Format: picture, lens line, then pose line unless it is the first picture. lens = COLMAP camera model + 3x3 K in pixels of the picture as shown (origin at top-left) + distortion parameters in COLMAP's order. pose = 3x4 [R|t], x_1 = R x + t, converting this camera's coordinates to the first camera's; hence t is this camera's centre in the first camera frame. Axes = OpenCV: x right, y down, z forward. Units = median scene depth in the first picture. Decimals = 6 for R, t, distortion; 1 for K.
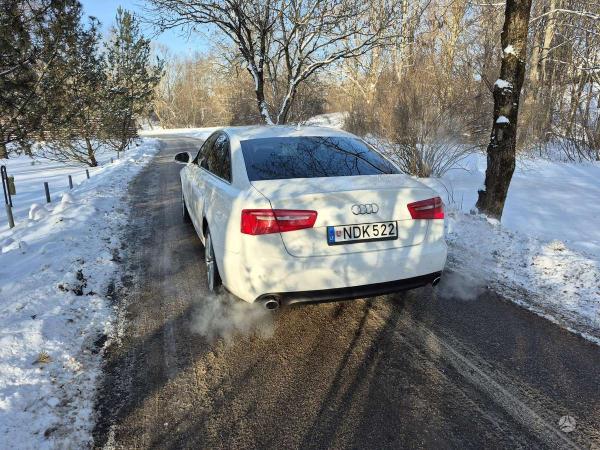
lens RADIAL K [[446.7, 0, 301.2], [0, 446.7, 223.4], [0, 0, 1]] dist [0.069155, -0.094014]
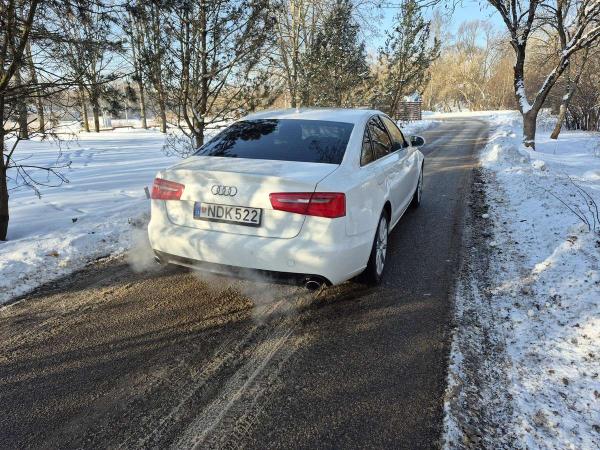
lens RADIAL K [[446.7, 0, 301.2], [0, 446.7, 223.4], [0, 0, 1]] dist [0.069155, -0.094014]
pose [[0.718384, 0.178180, -0.672440, 0.959922], [-0.152872, 0.983447, 0.097272, -0.083722], [0.678641, 0.032919, 0.733732, 0.368279]]
